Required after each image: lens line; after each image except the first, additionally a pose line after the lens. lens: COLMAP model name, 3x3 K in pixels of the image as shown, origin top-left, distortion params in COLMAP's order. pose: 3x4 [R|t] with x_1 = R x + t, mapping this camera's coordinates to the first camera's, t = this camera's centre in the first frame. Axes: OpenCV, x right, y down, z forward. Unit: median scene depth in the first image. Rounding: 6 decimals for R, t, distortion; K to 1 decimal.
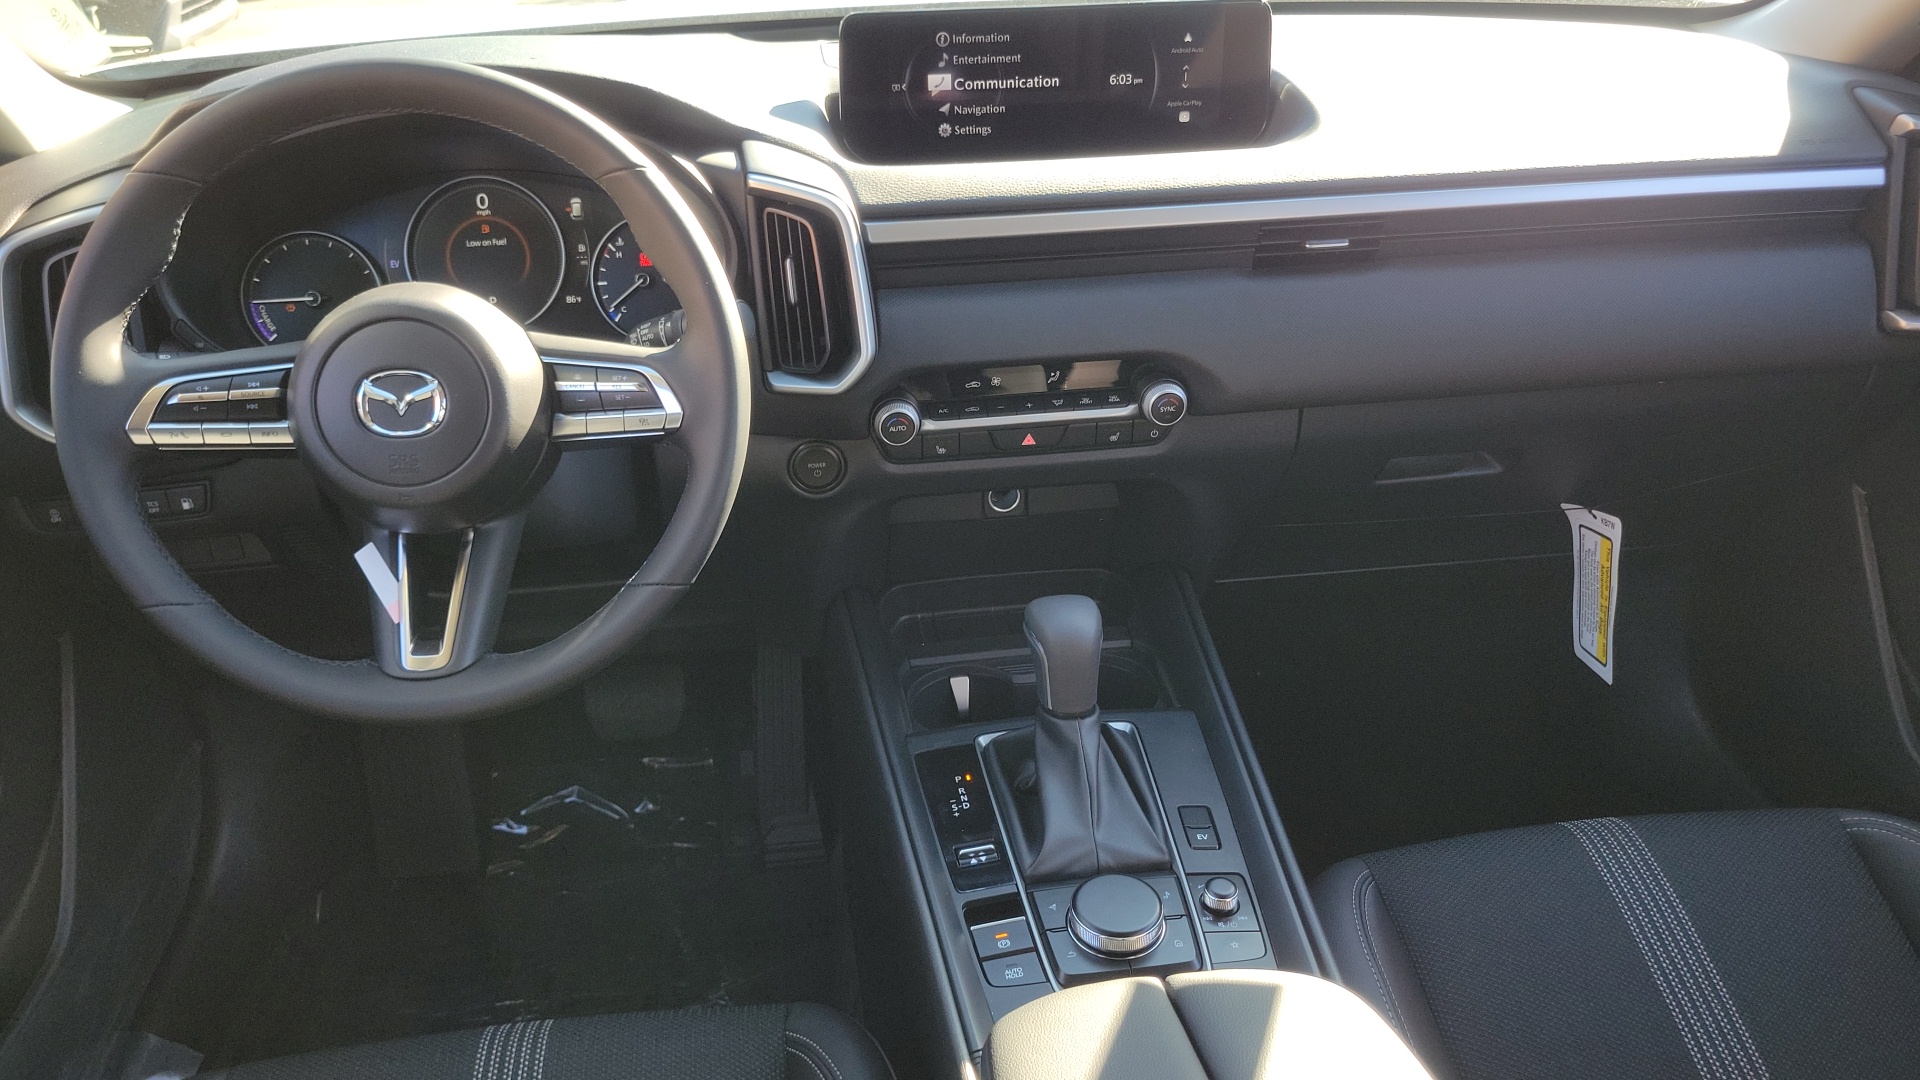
lens RADIAL K [[1475.9, 0, 950.9], [0, 1475.9, 559.5], [0, 0, 1]] dist [0.027576, -0.018384]
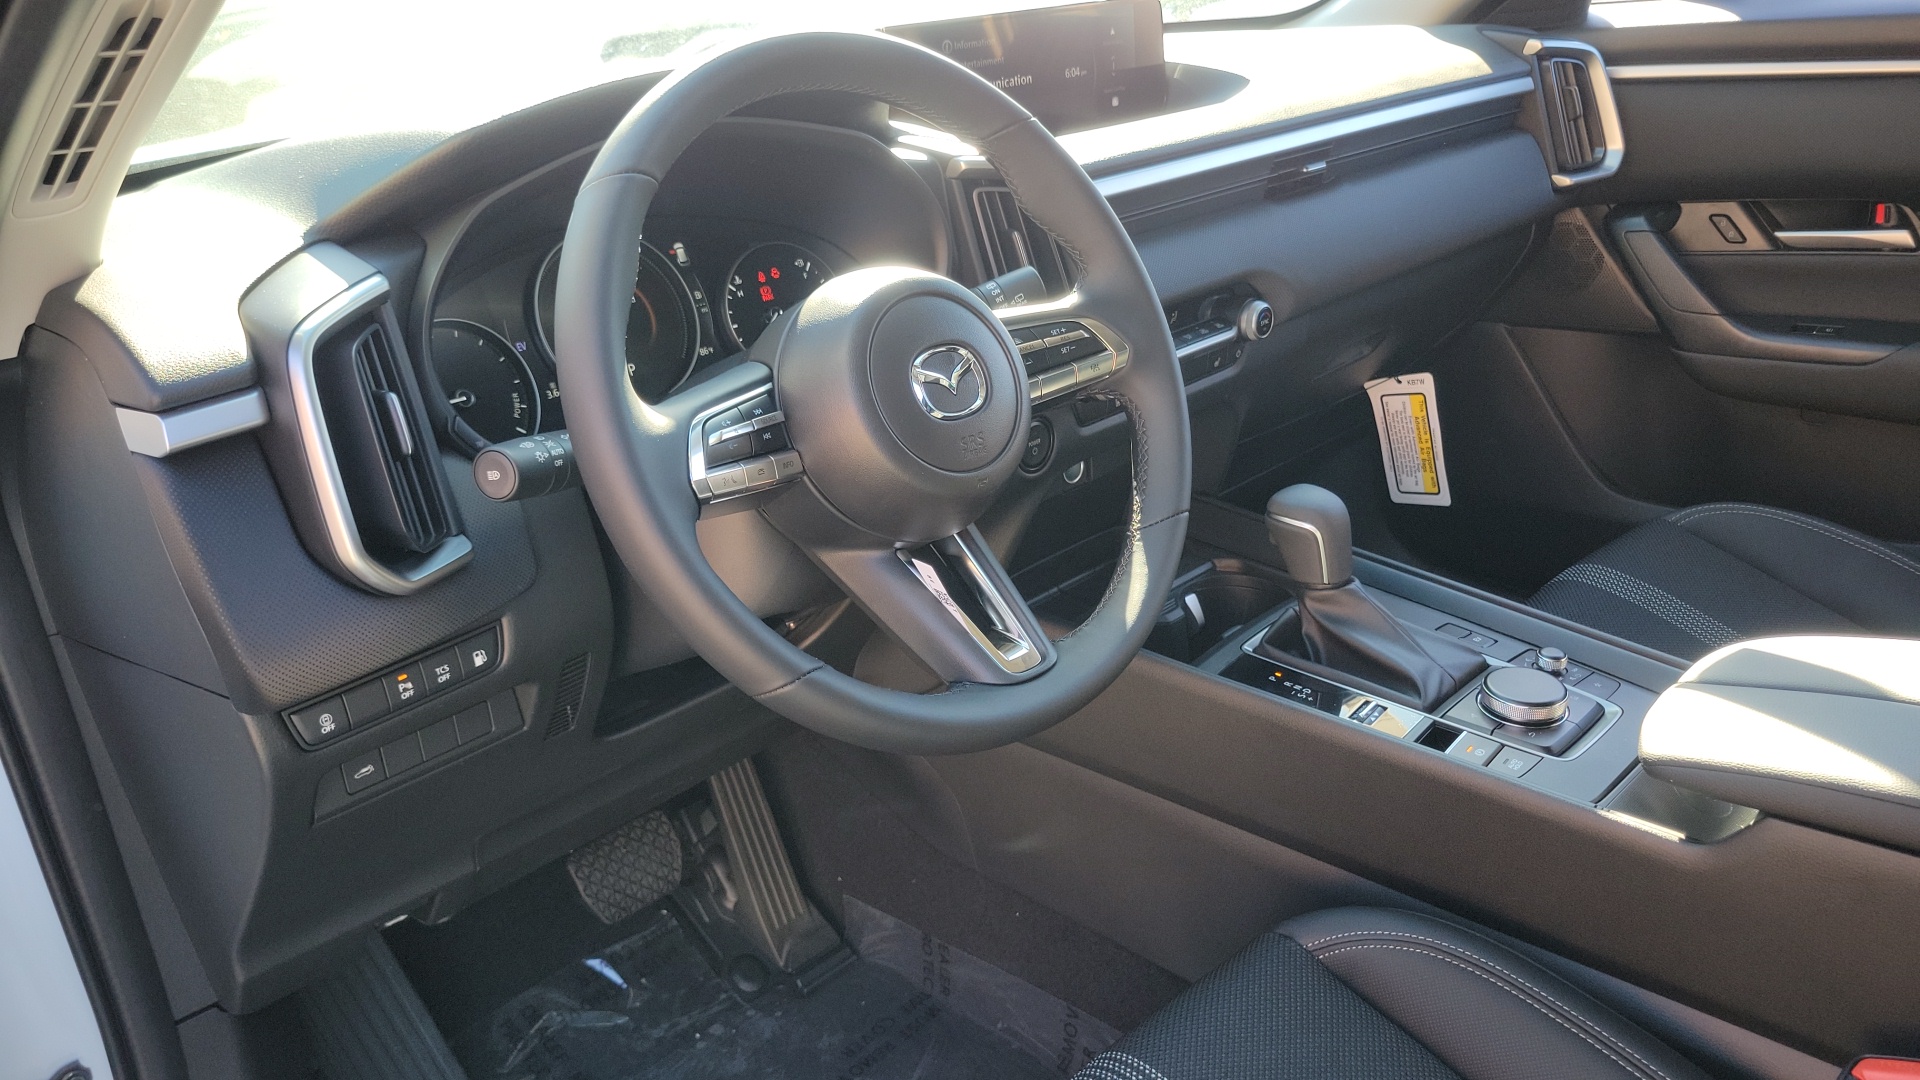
lens RADIAL K [[1434.9, 0, 930.4], [0, 1434.9, 578.5], [0, 0, 1]] dist [0.004708, 0.003707]
pose [[0.790615, -0.273297, 0.547938, -0.734073], [0.332255, 0.943147, -0.008991, 0.008570], [-0.514328, 0.189164, 0.836471, 0.251265]]
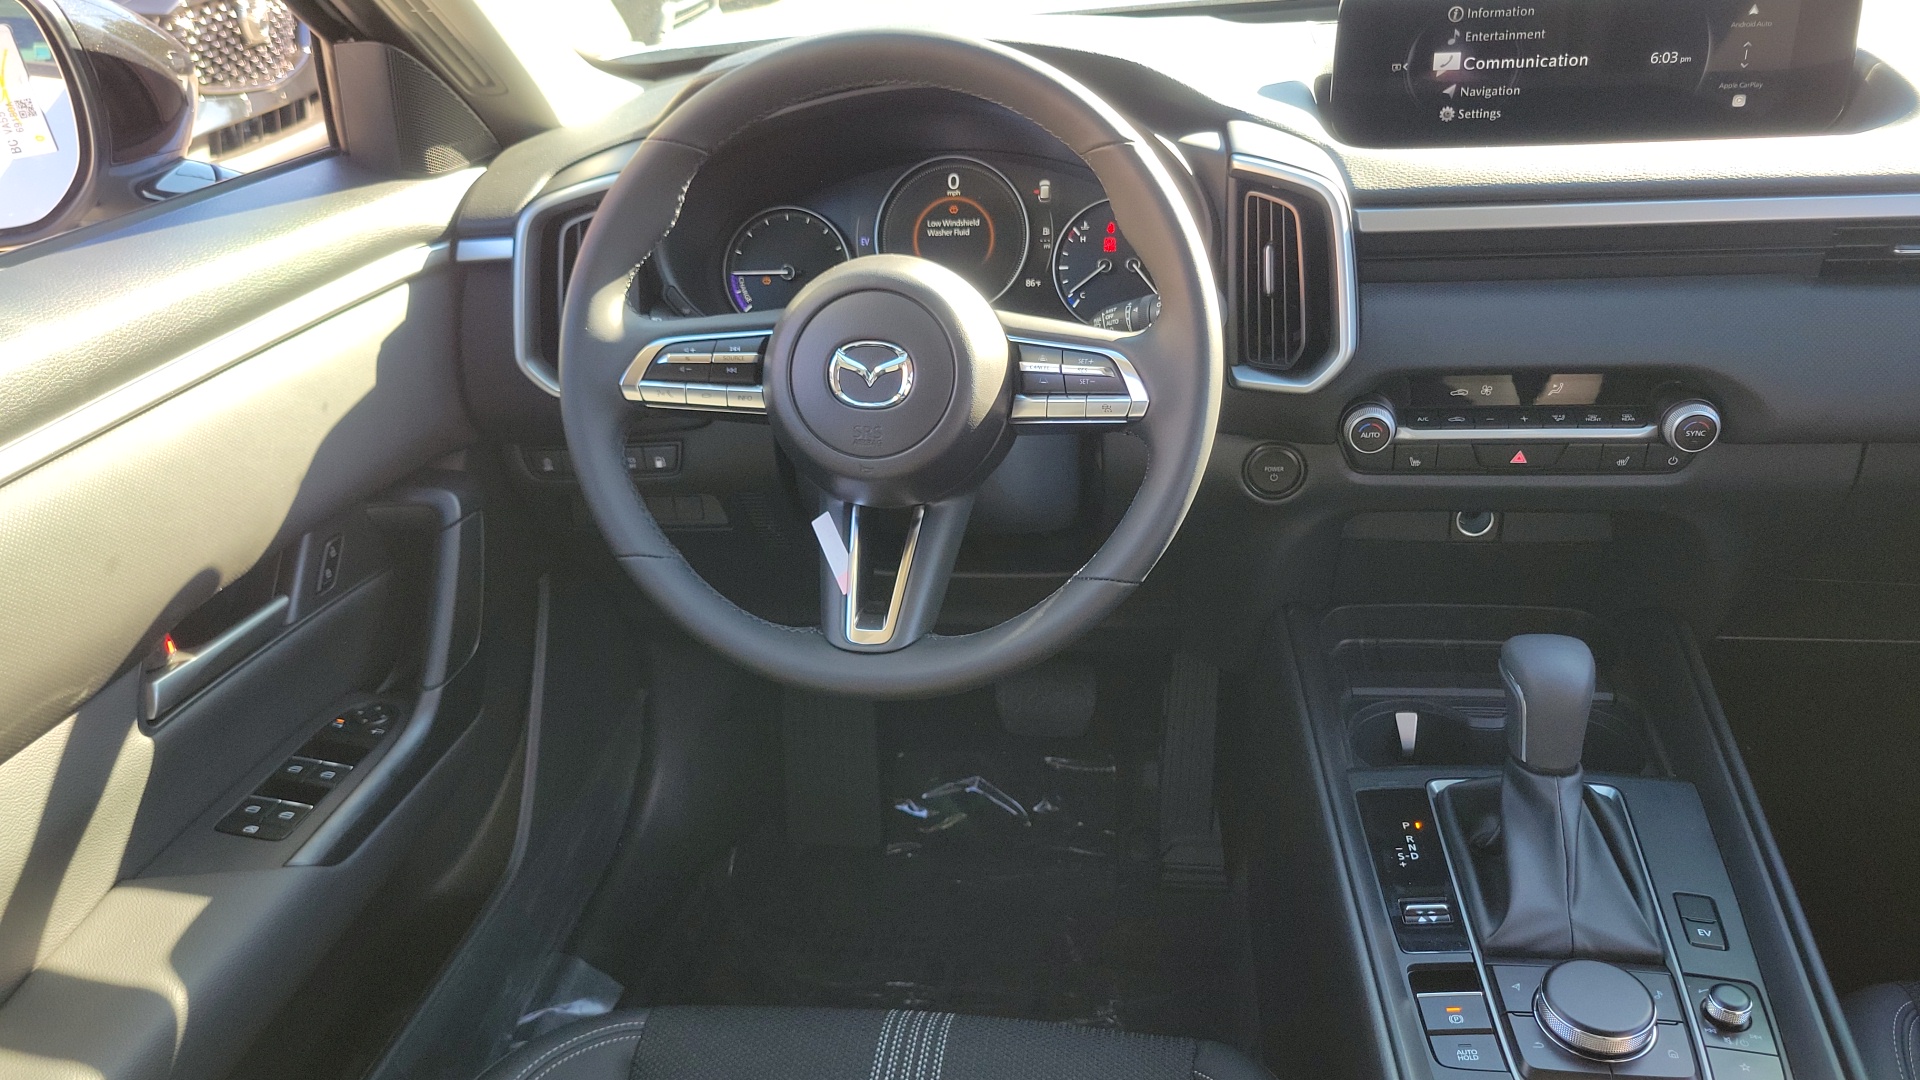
lens RADIAL K [[1481.7, 0, 944.1], [0, 1481.7, 550.6], [0, 0, 1]] dist [0.018957, -0.005166]
pose [[0.961540, 0.086817, -0.260584, -0.044743], [-0.089961, 0.995945, -0.000140, 0.006751], [0.259515, 0.023577, 0.965451, 0.045058]]
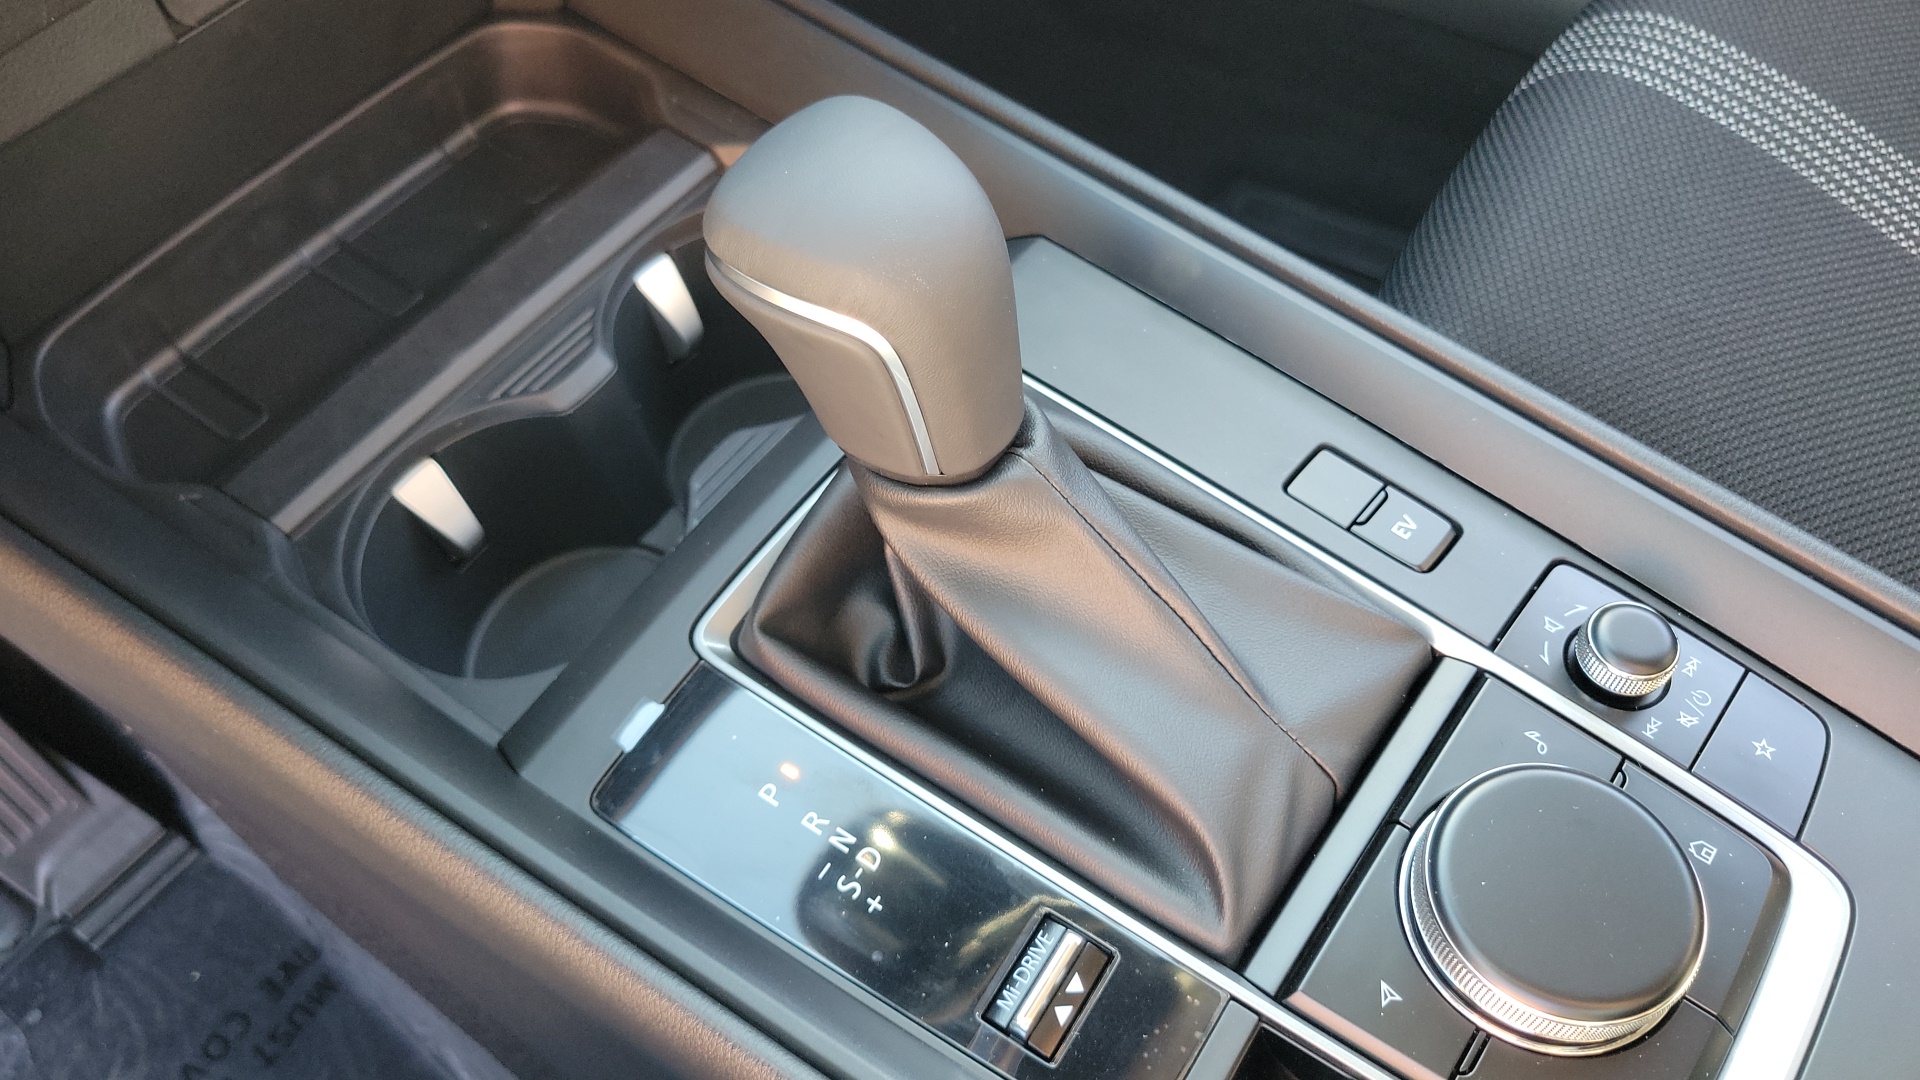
lens RADIAL K [[1450.8, 0, 942.5], [0, 1450.8, 518.0], [0, 0, 1]] dist [0.002979, -0.004299]
pose [[0.693919, -0.596087, 0.403927, -0.063410], [0.376520, 0.778548, 0.502091, -0.050338], [-0.613766, -0.196324, 0.764688, 0.737242]]
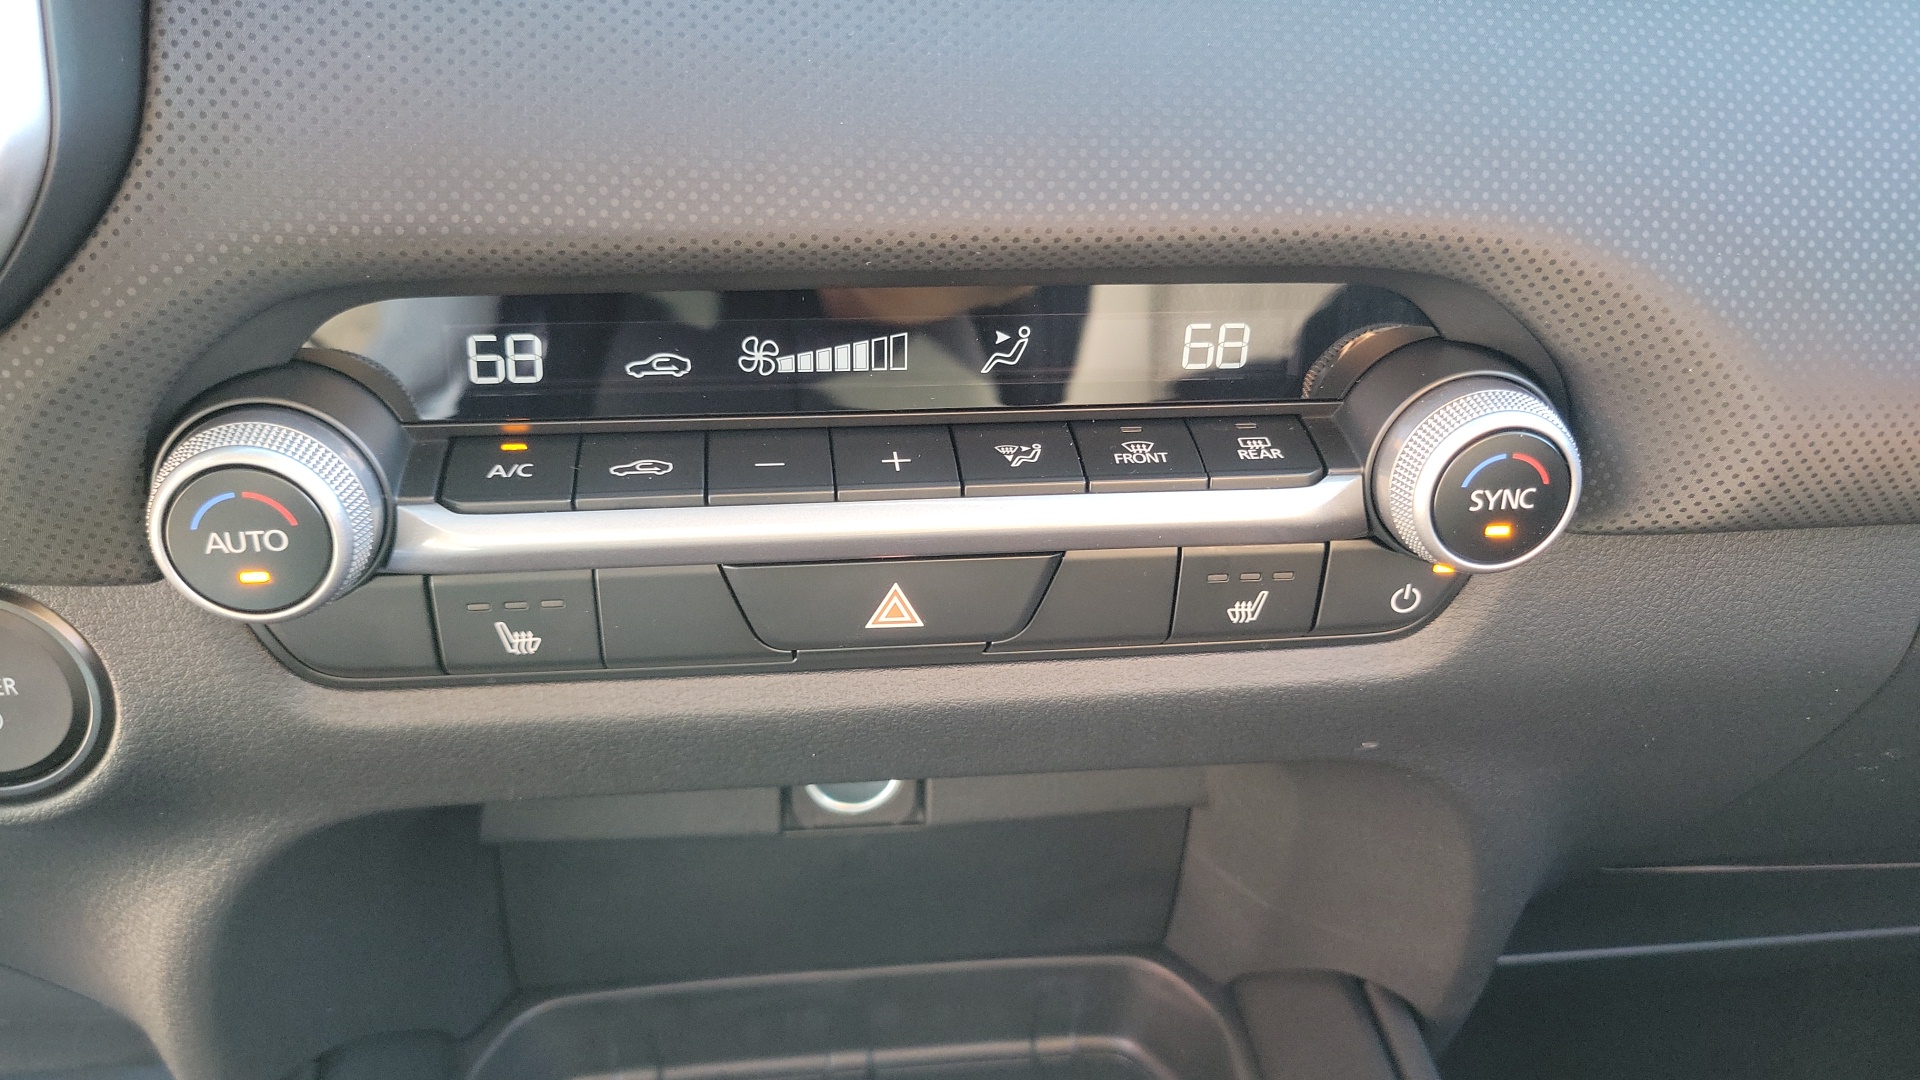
lens RADIAL K [[1481.7, 0, 944.1], [0, 1481.7, 550.6], [0, 0, 1]] dist [0.018957, -0.005166]
pose [[0.999196, 0.035536, 0.018586, 0.058684], [-0.033932, 0.996182, -0.080441, -0.074708], [-0.021374, 0.079746, 0.996586, 0.796606]]
